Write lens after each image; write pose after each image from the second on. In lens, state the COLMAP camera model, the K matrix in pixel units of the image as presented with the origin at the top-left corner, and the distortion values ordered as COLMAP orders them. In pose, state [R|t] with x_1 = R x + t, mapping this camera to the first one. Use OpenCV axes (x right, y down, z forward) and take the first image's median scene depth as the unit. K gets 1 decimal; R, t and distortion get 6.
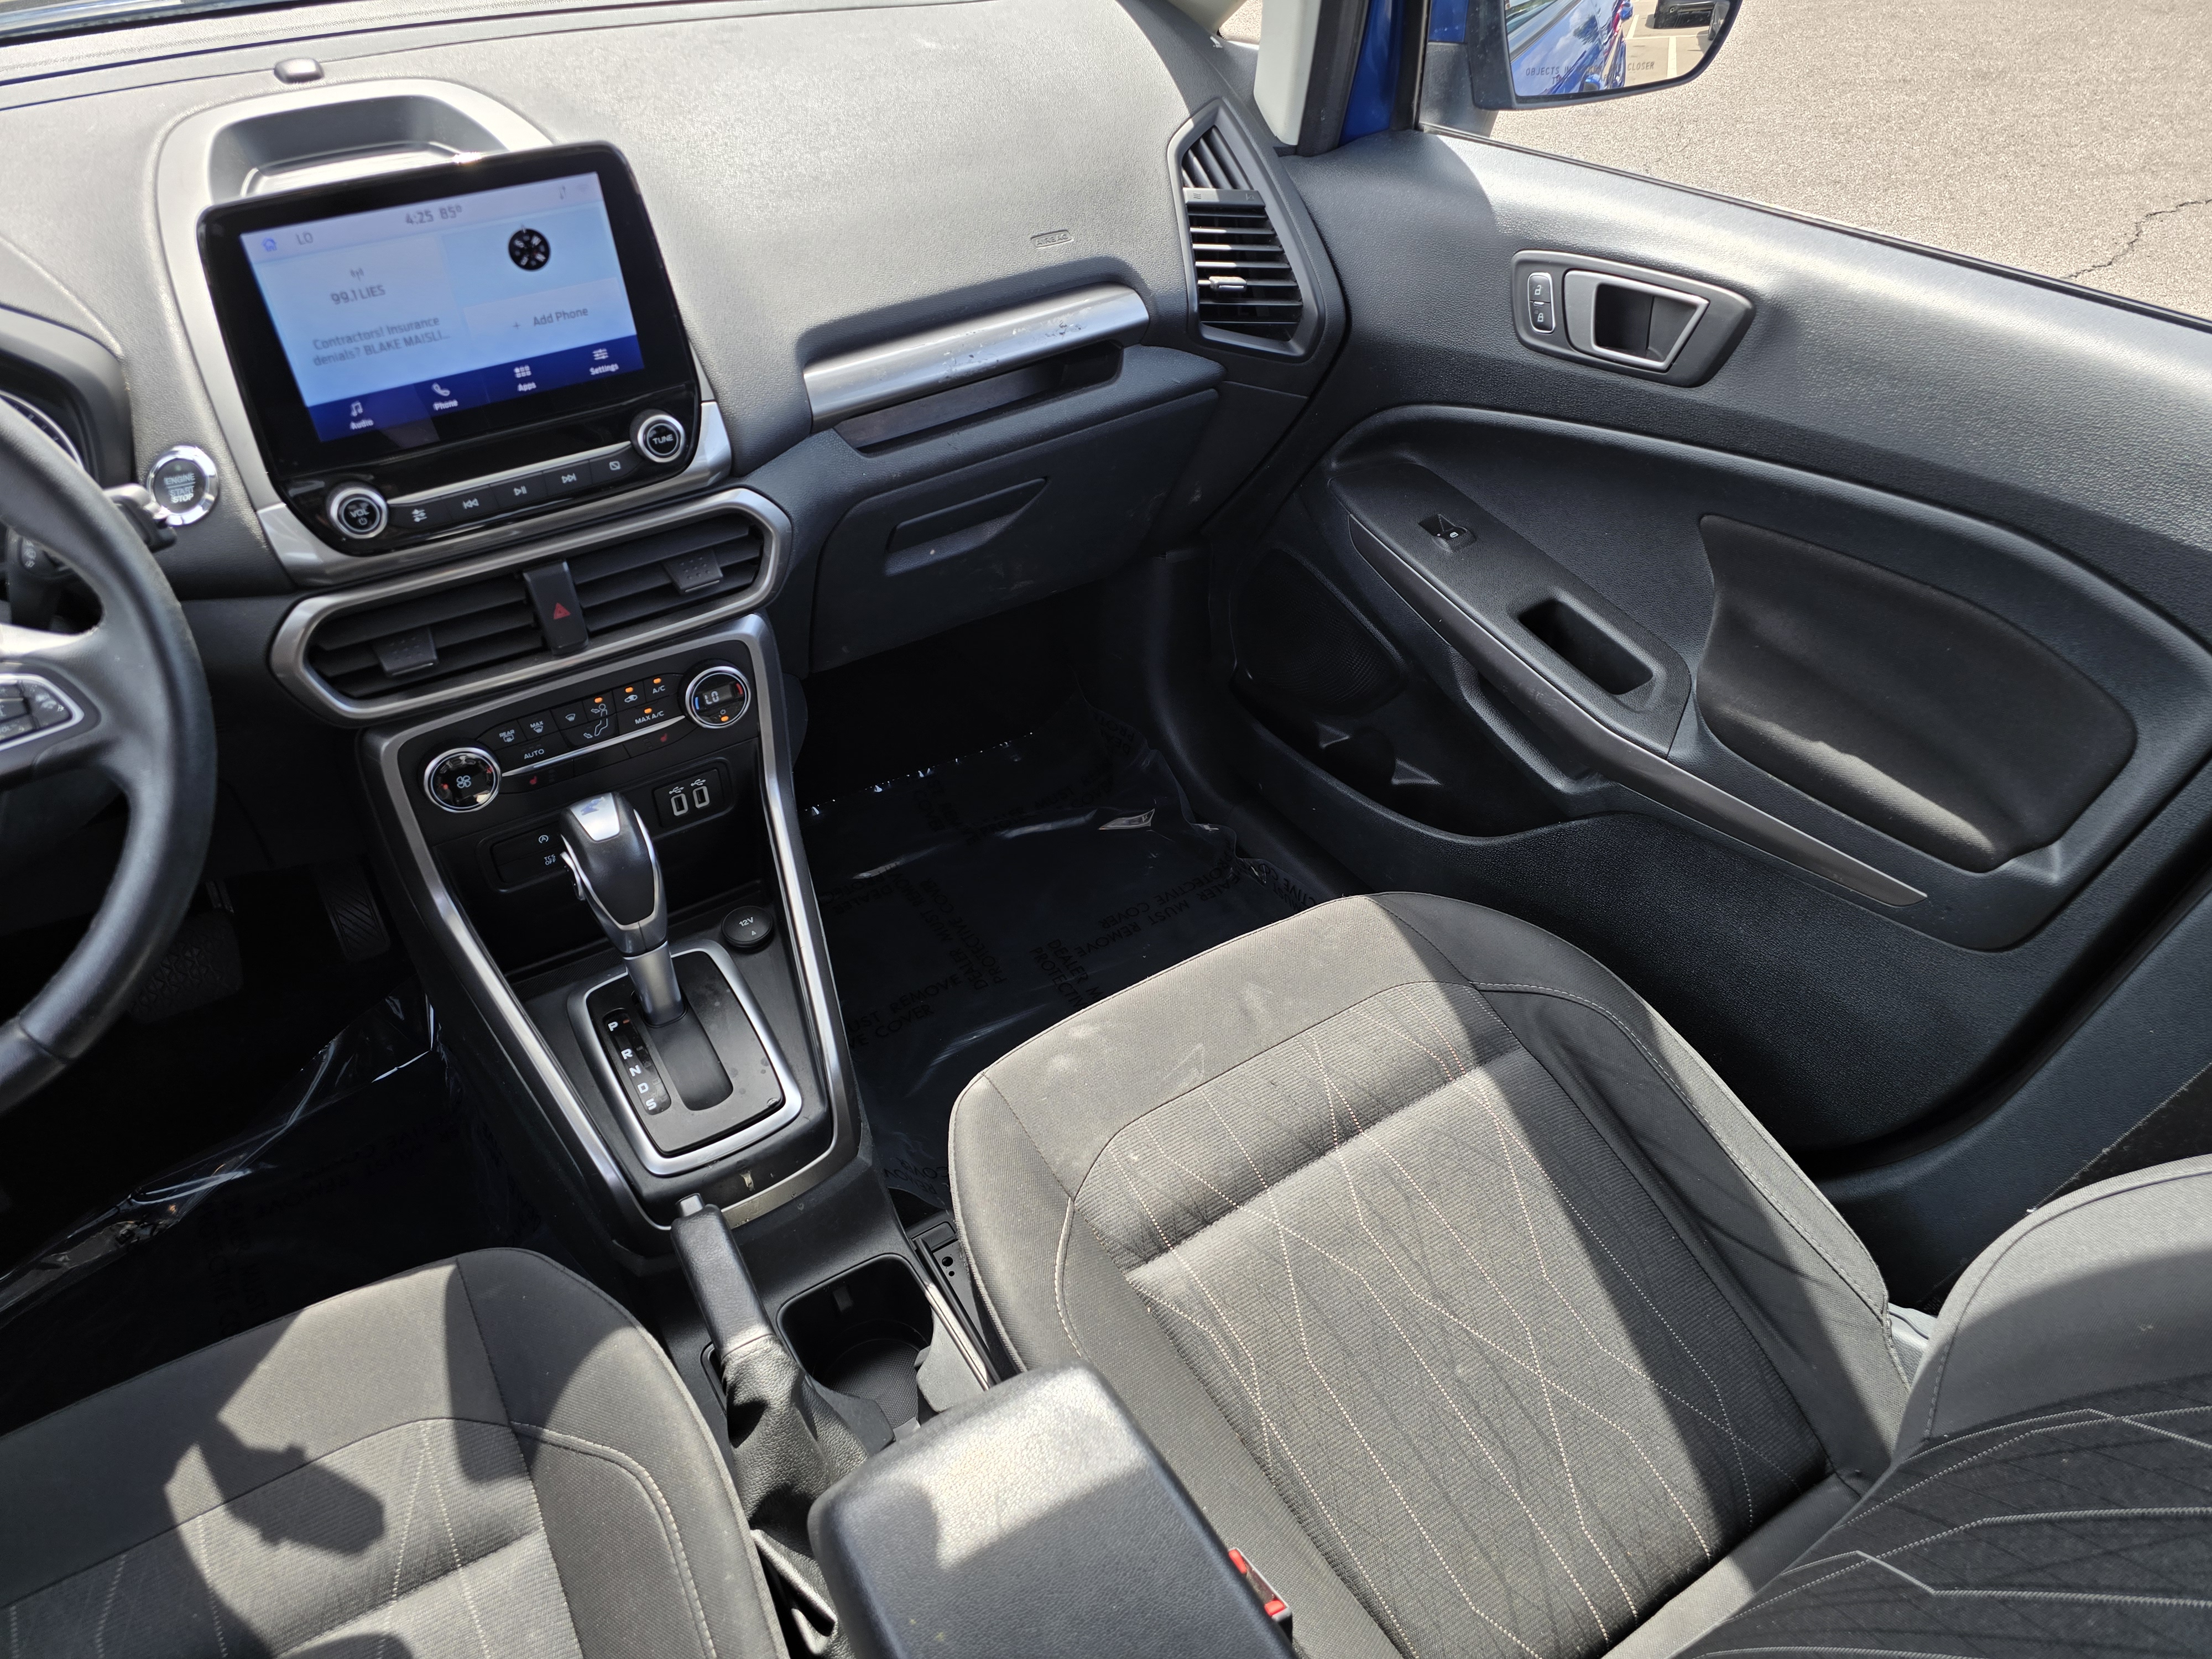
lens RADIAL K [[1508.6, 0, 1129.9], [0, 1508.6, 827.4], [0, 0, 1]] dist [0.068359, -0.072086]
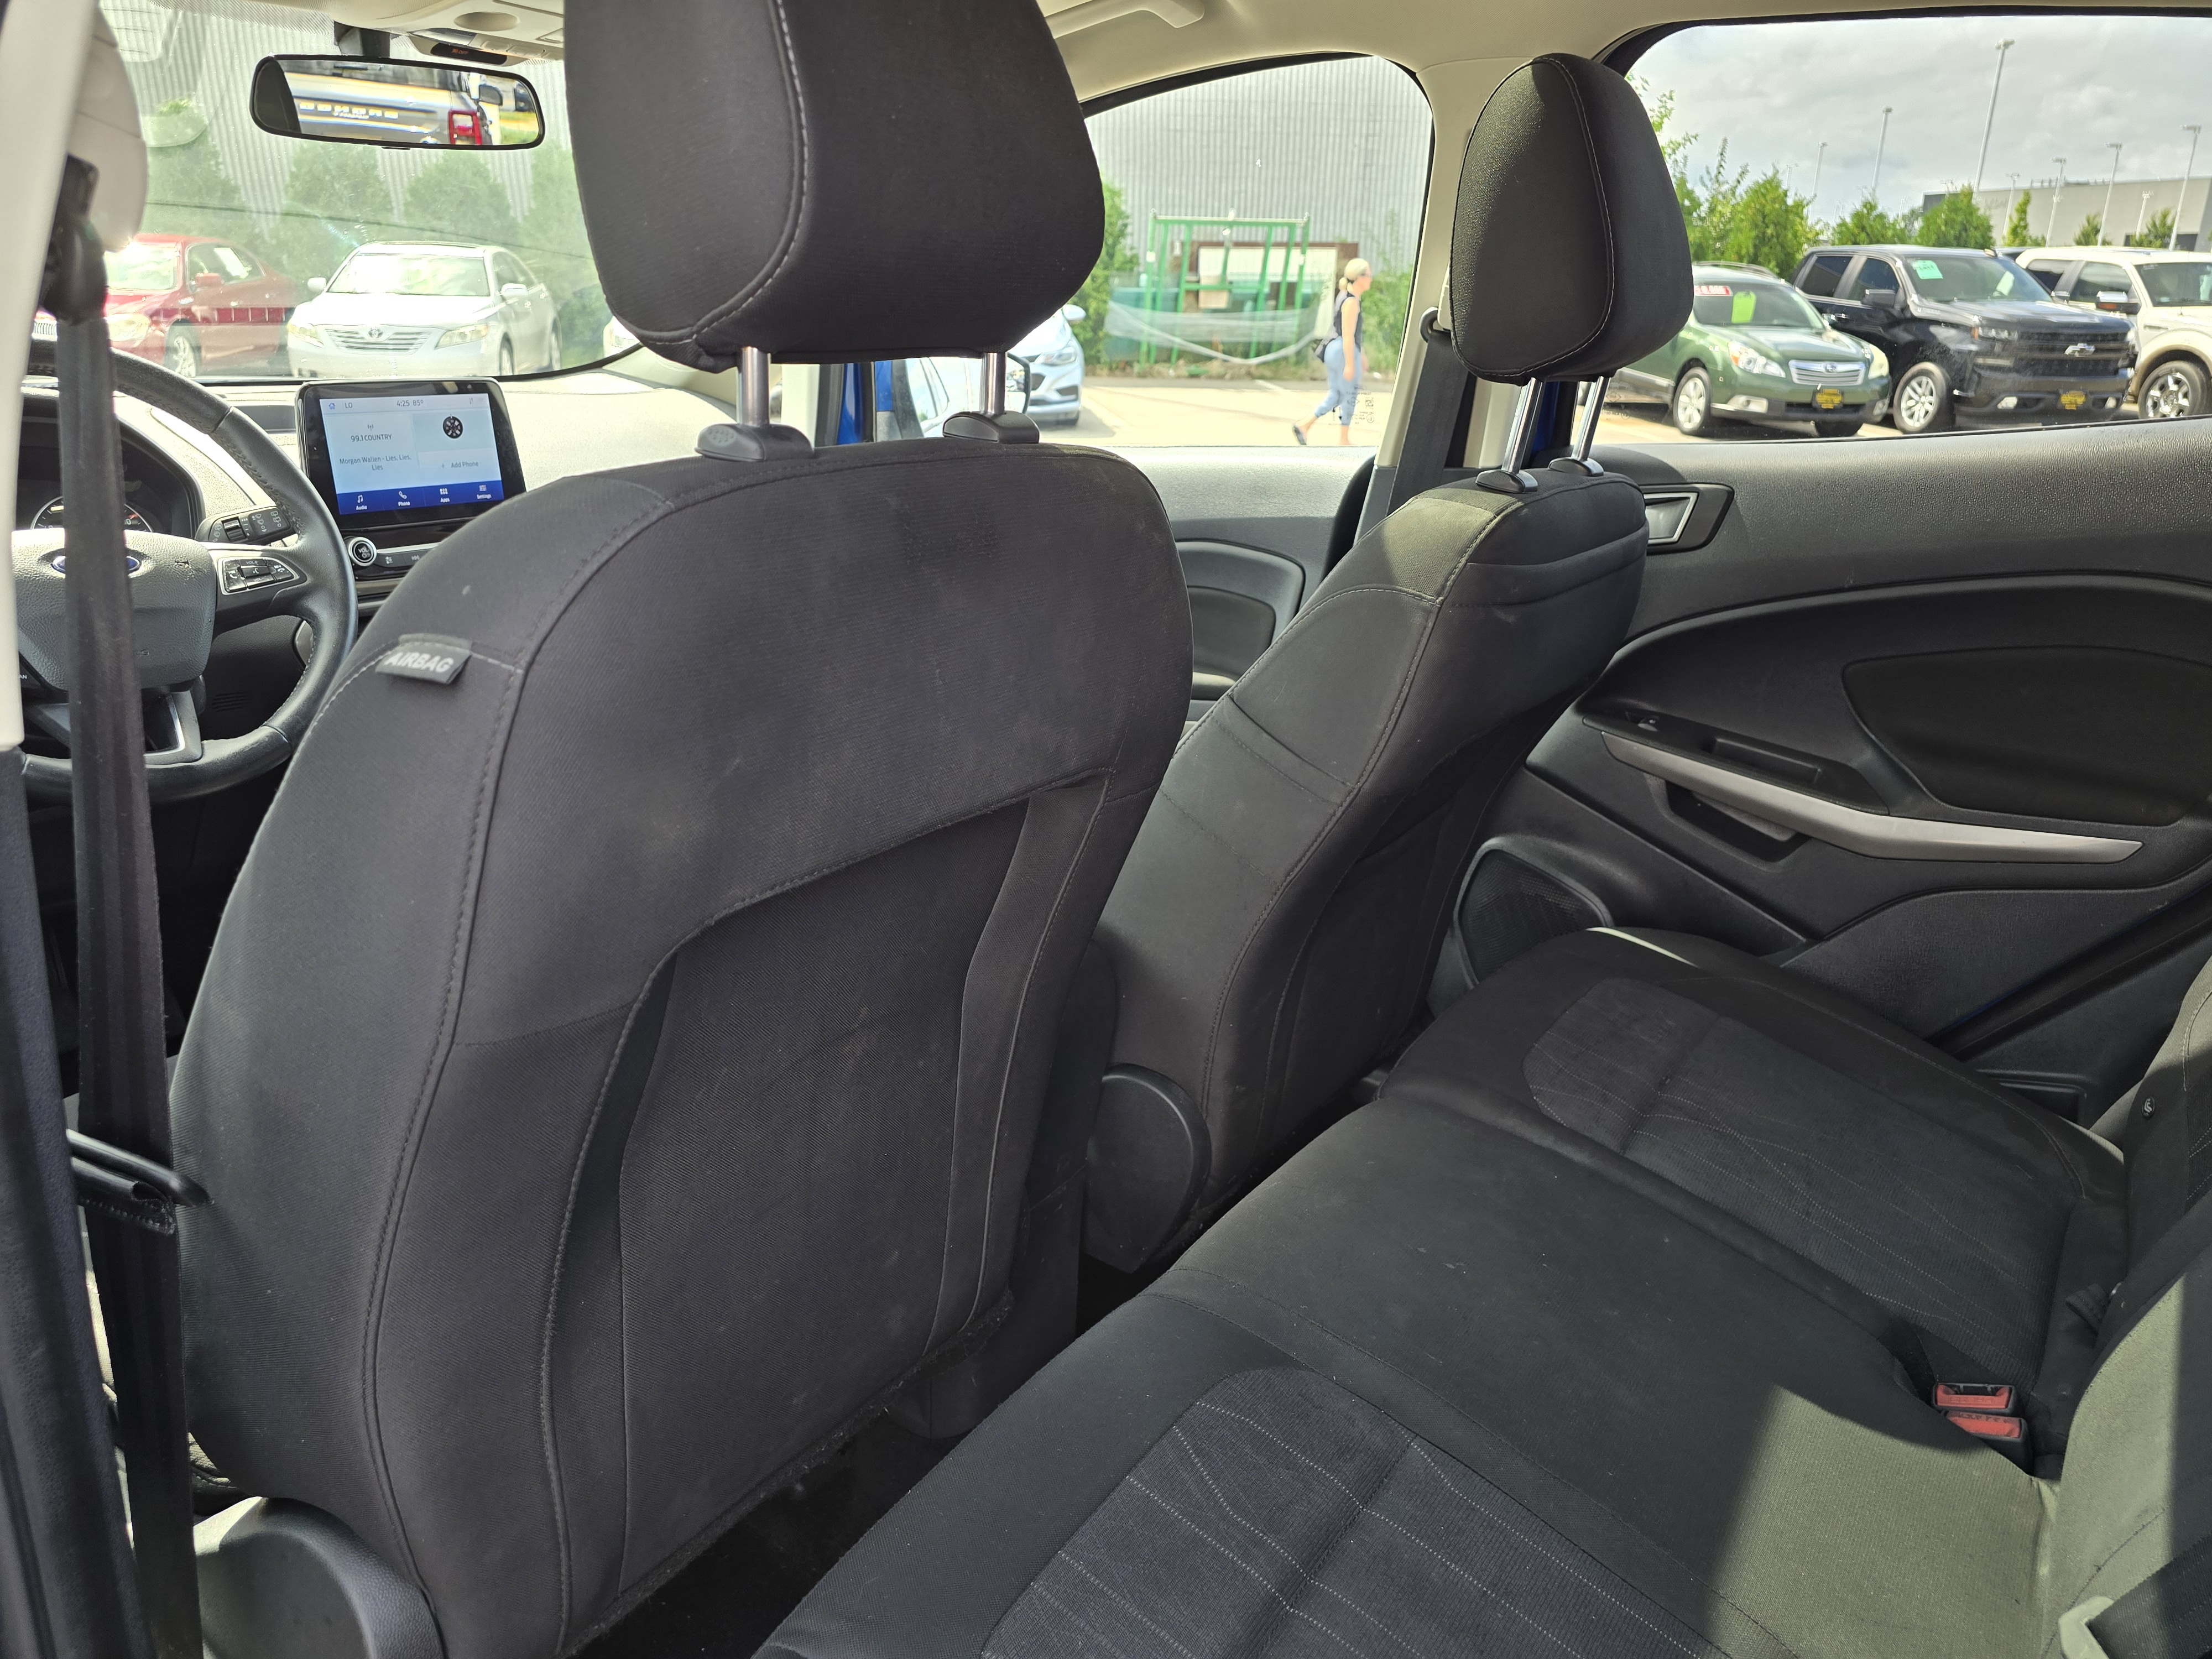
lens RADIAL K [[1507.8, 0, 1109.3], [0, 1507.8, 821.8], [0, 0, 1]] dist [0.052172, -0.056767]
pose [[0.921268, -0.102988, 0.375045, -0.347887], [0.233202, 0.918004, -0.320757, 0.746094], [-0.311259, 0.382964, 0.869745, -0.606384]]
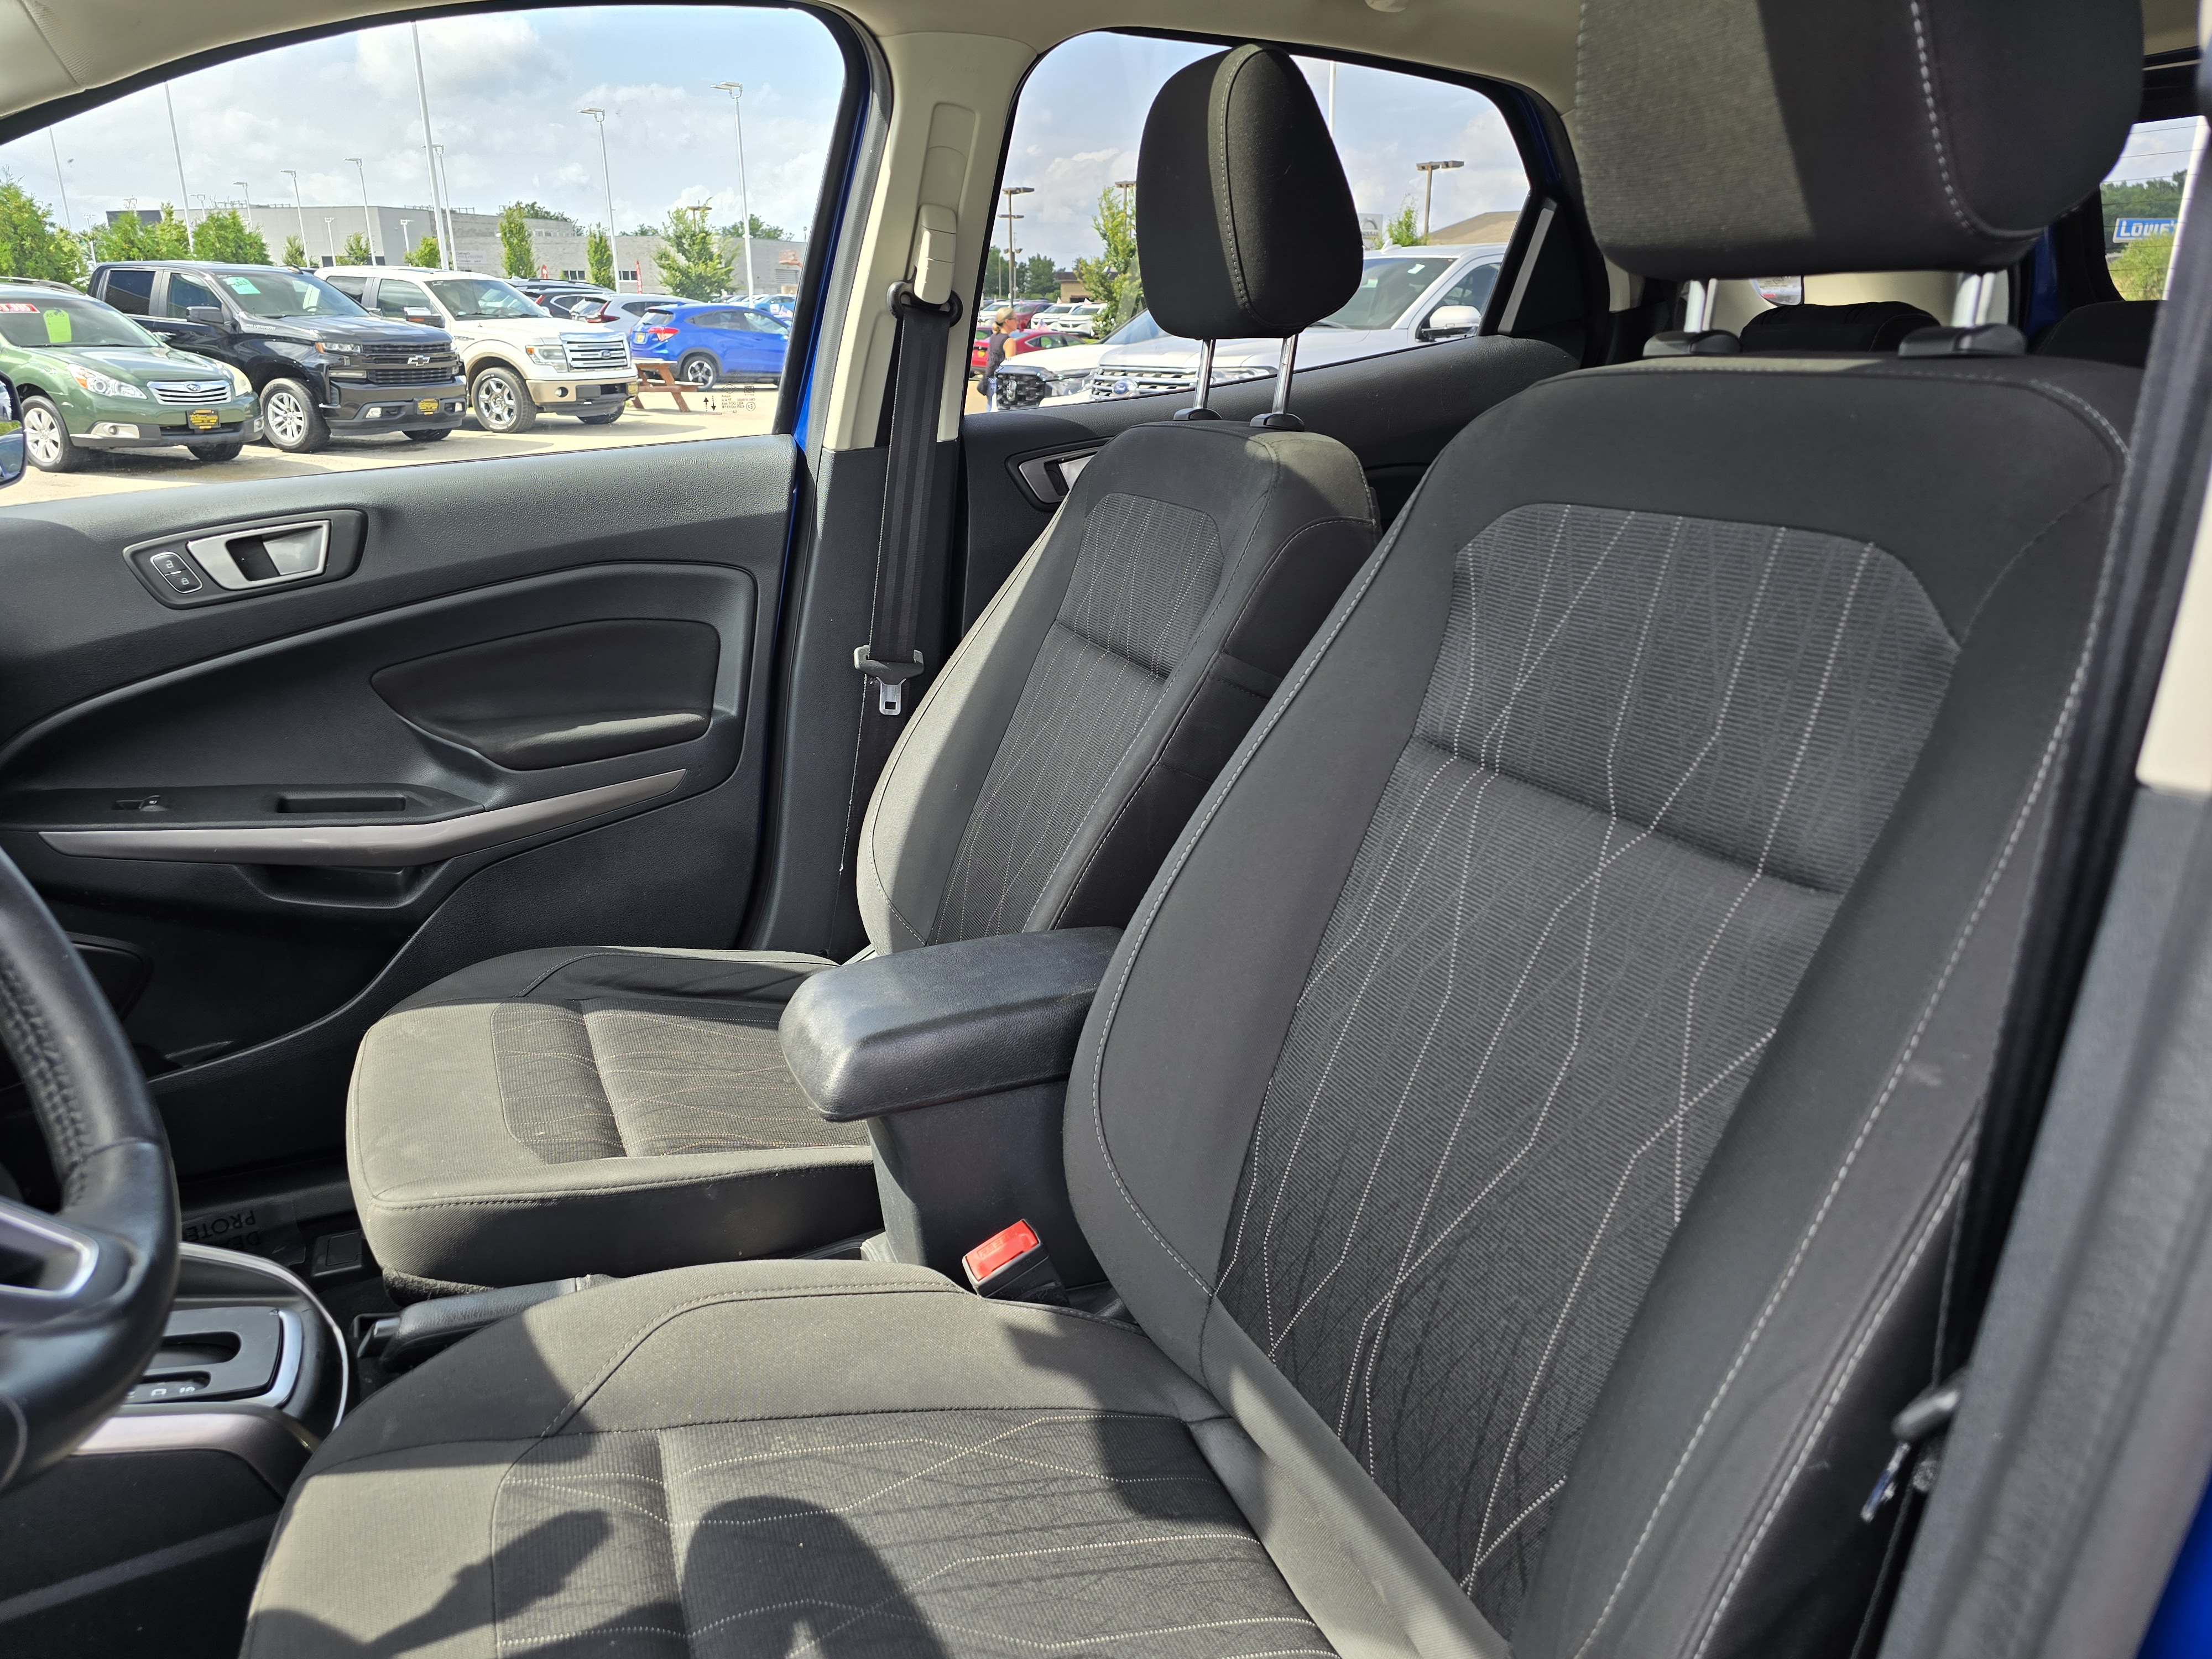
lens RADIAL K [[1509.3, 0, 1084.9], [0, 1509.3, 831.6], [0, 0, 1]] dist [0.034680, -0.035442]
pose [[0.165279, -0.301537, 0.939020, -0.972695], [0.643762, 0.754290, 0.128907, 0.161439], [-0.747163, 0.583200, 0.318787, 0.166251]]
